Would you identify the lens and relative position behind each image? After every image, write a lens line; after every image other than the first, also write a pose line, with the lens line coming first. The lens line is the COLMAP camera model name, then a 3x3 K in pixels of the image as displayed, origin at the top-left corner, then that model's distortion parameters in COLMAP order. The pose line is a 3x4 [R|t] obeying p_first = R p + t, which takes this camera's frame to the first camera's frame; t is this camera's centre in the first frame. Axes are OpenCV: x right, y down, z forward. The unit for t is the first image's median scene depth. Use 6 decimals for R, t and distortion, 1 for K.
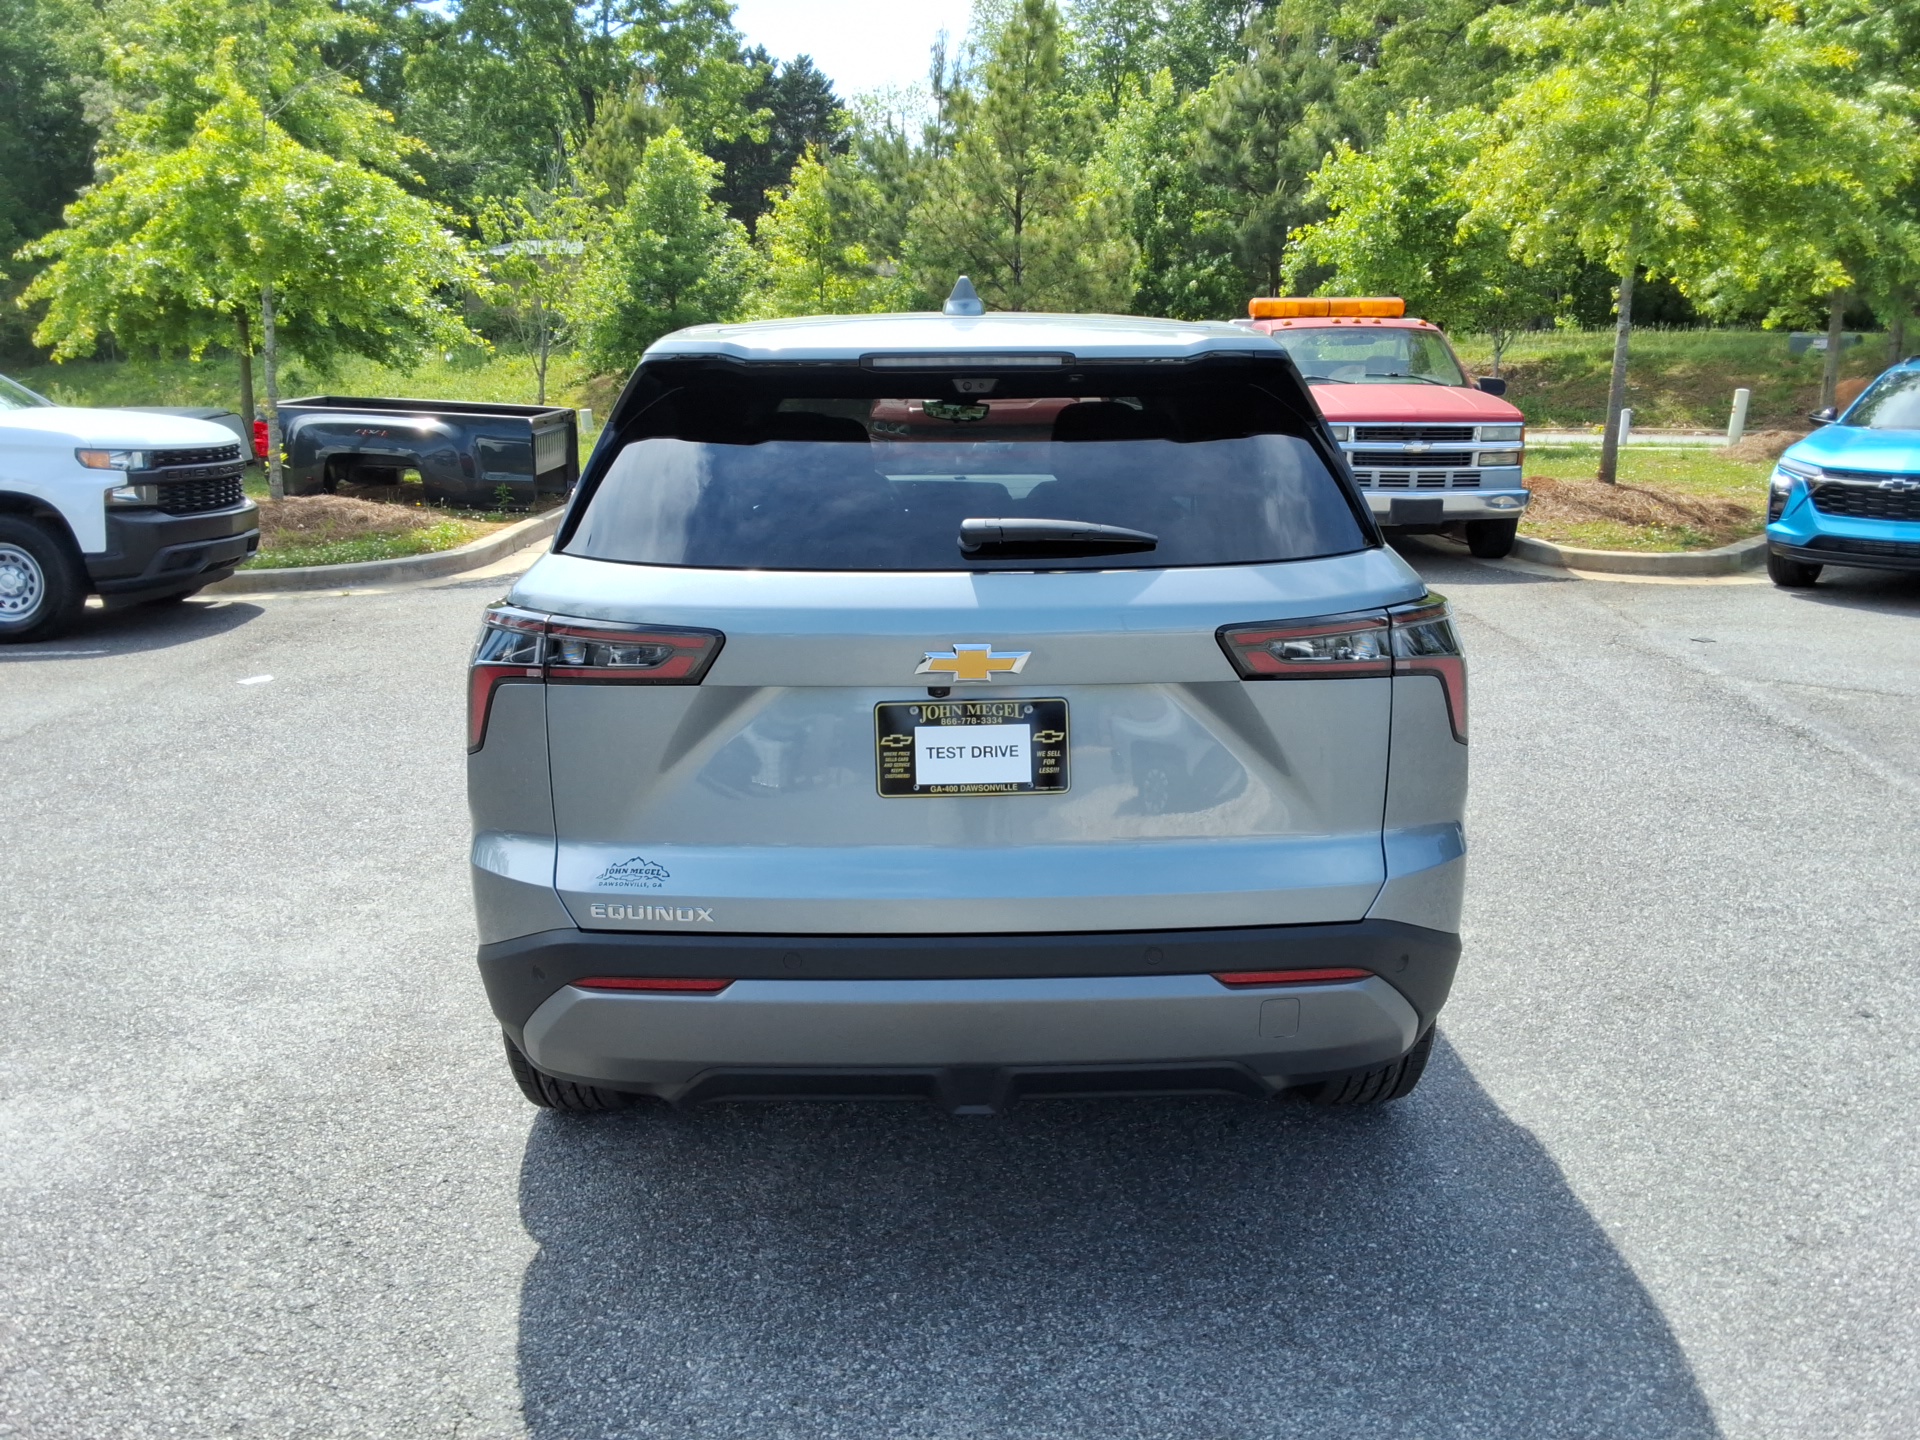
lens RADIAL K [[1545.7, 0, 972.7], [0, 1545.7, 709.8], [0, 0, 1]] dist [0.097508, -0.162881]
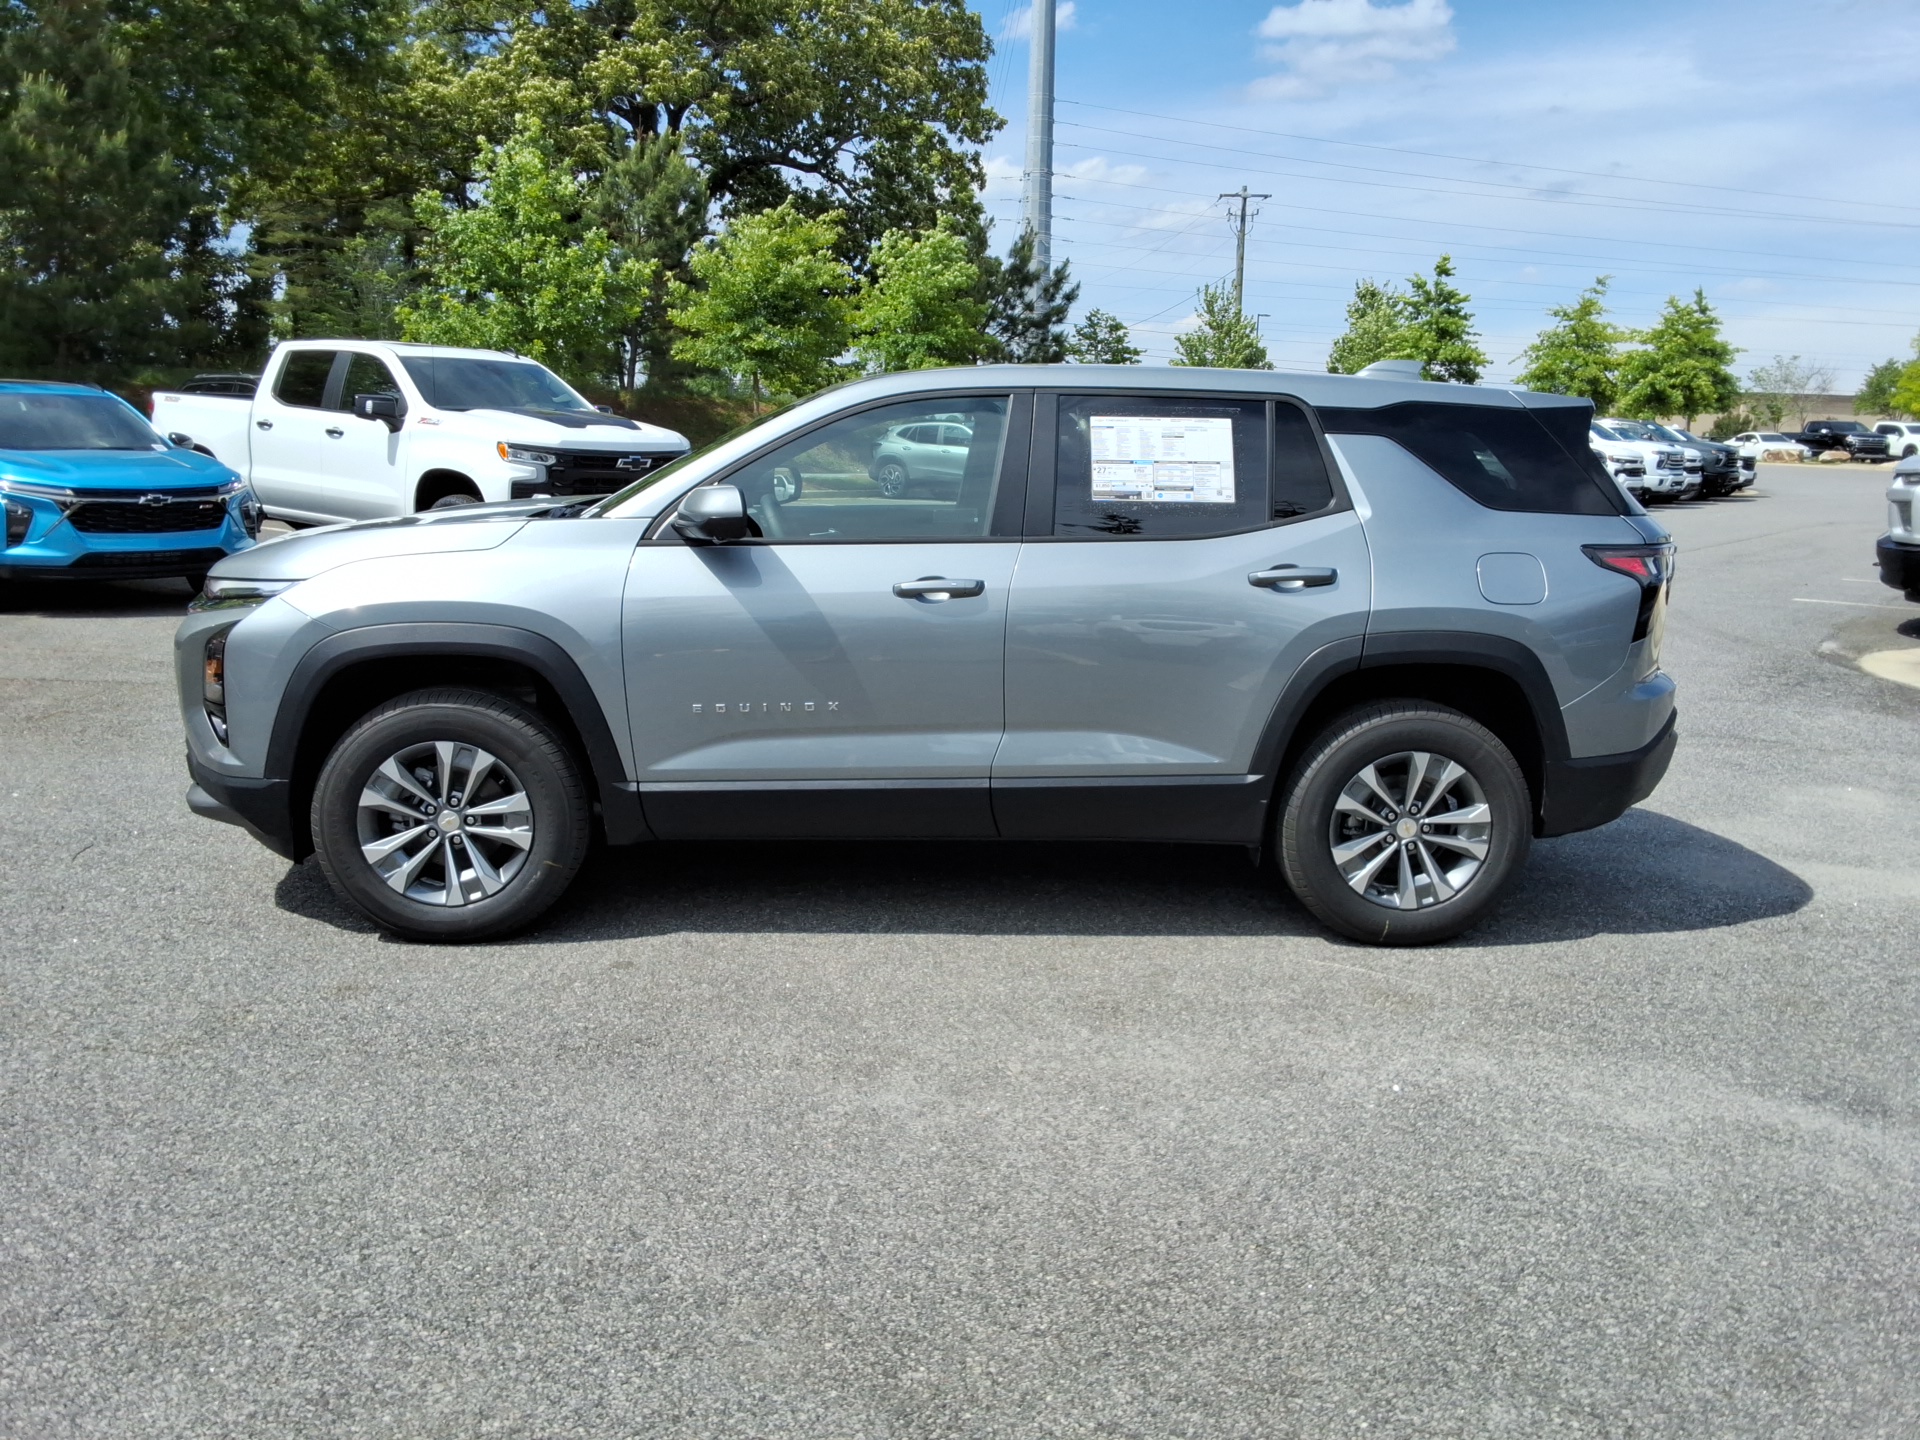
lens RADIAL K [[1580.2, 0, 966.7], [0, 1580.2, 698.8], [0, 0, 1]] dist [0.105489, -0.146099]
pose [[-0.042009, -0.168859, 0.984744, -0.521435], [0.189328, 0.966411, 0.173793, -0.090782], [-0.981015, 0.193741, -0.008629, 0.448163]]
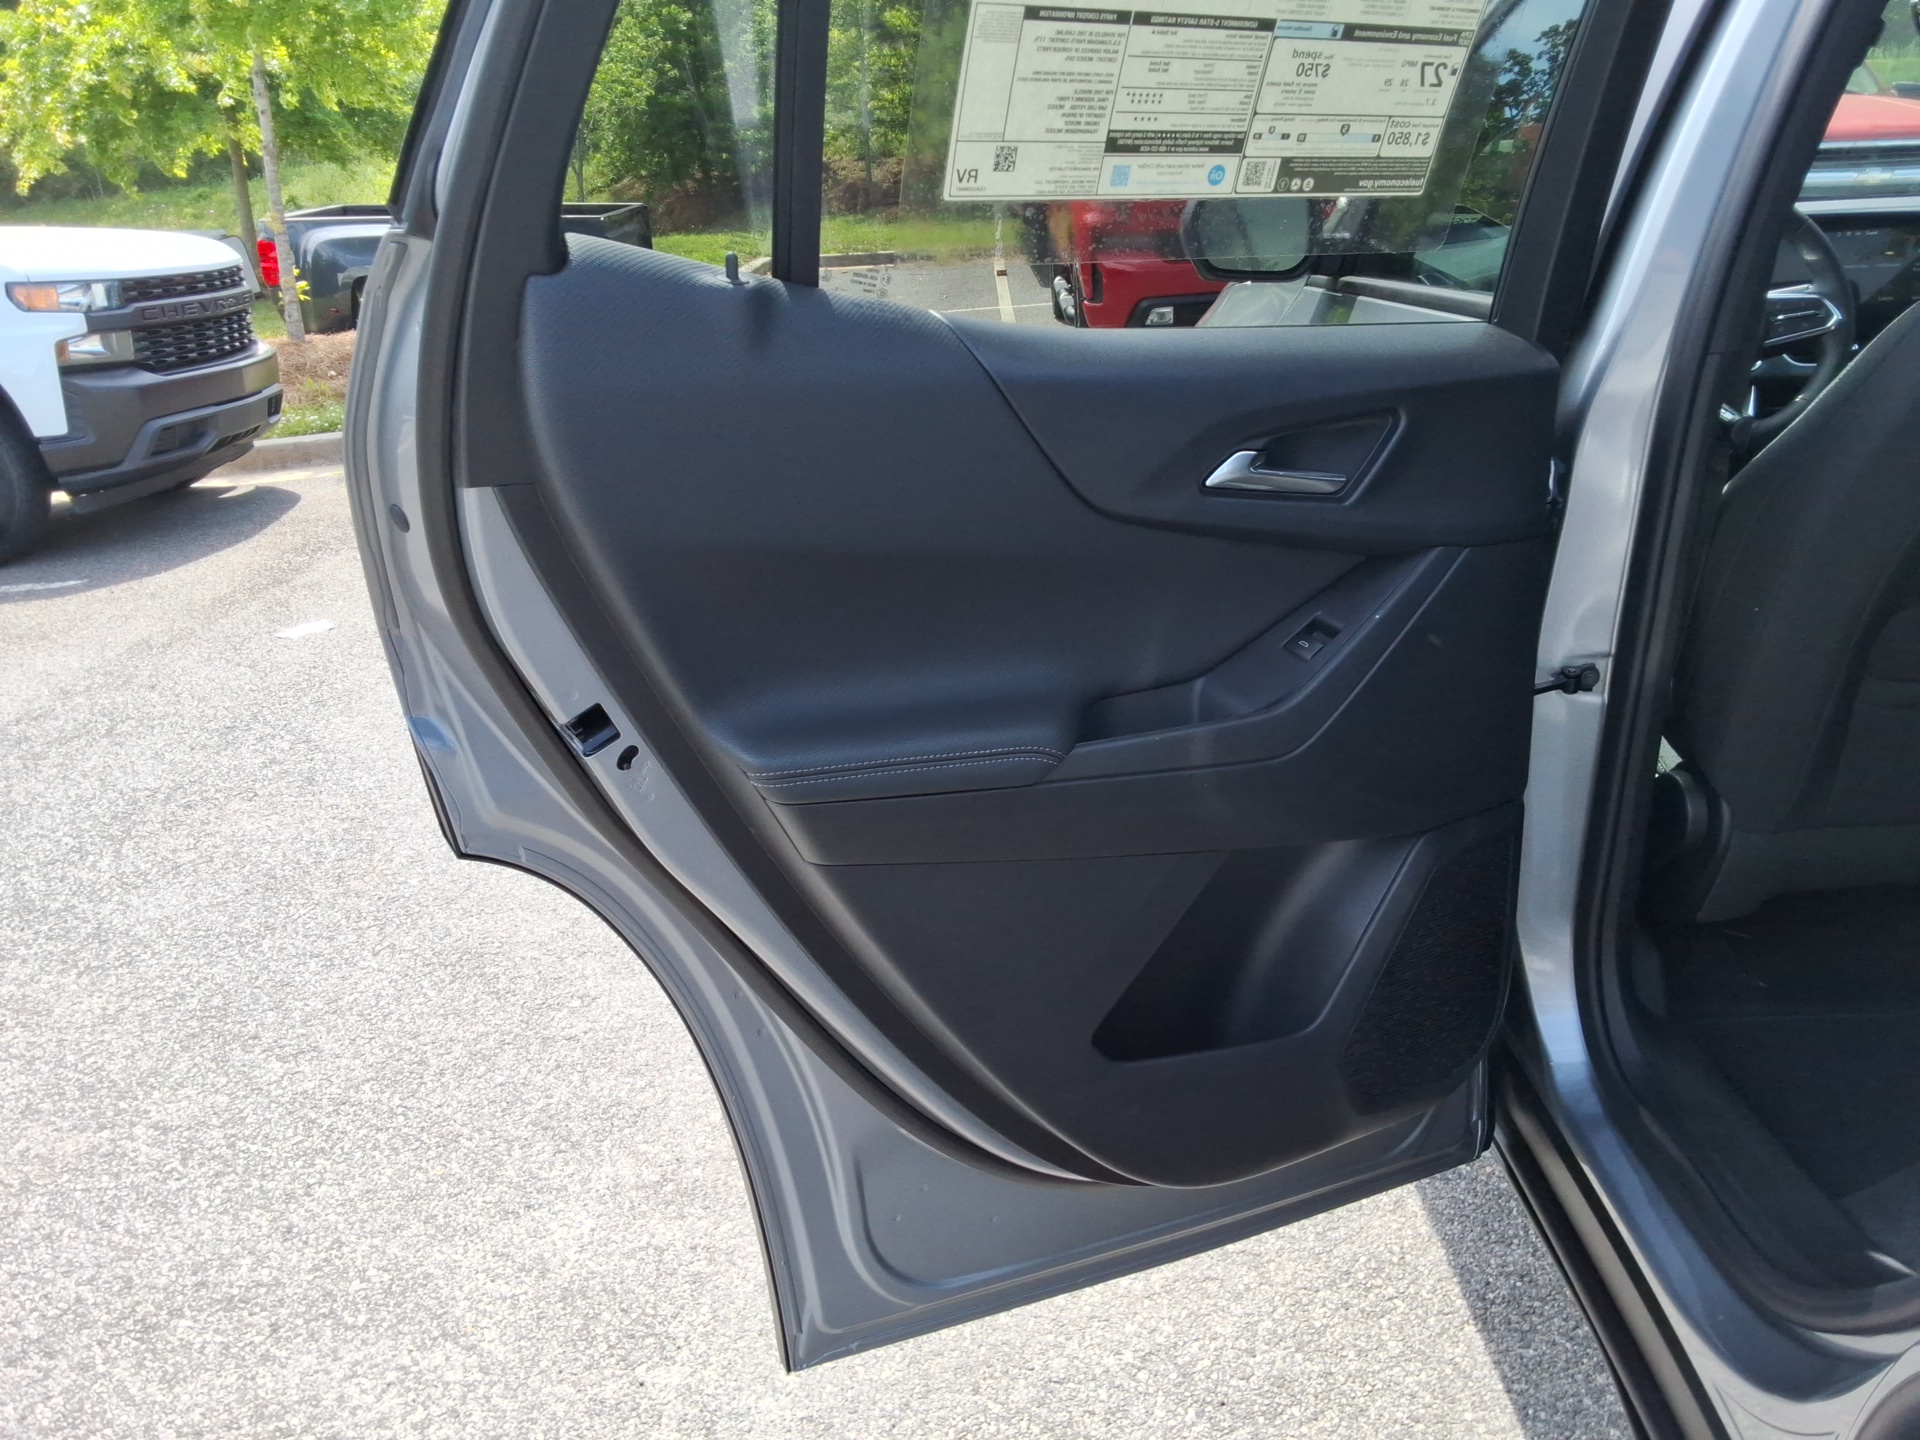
lens RADIAL K [[1545.7, 0, 972.7], [0, 1545.7, 709.8], [0, 0, 1]] dist [0.097508, -0.162881]
pose [[0.998469, -0.049177, -0.025332, -0.130577], [0.051911, 0.991183, 0.121905, -0.039554], [0.019114, -0.123034, 0.992218, 0.279875]]
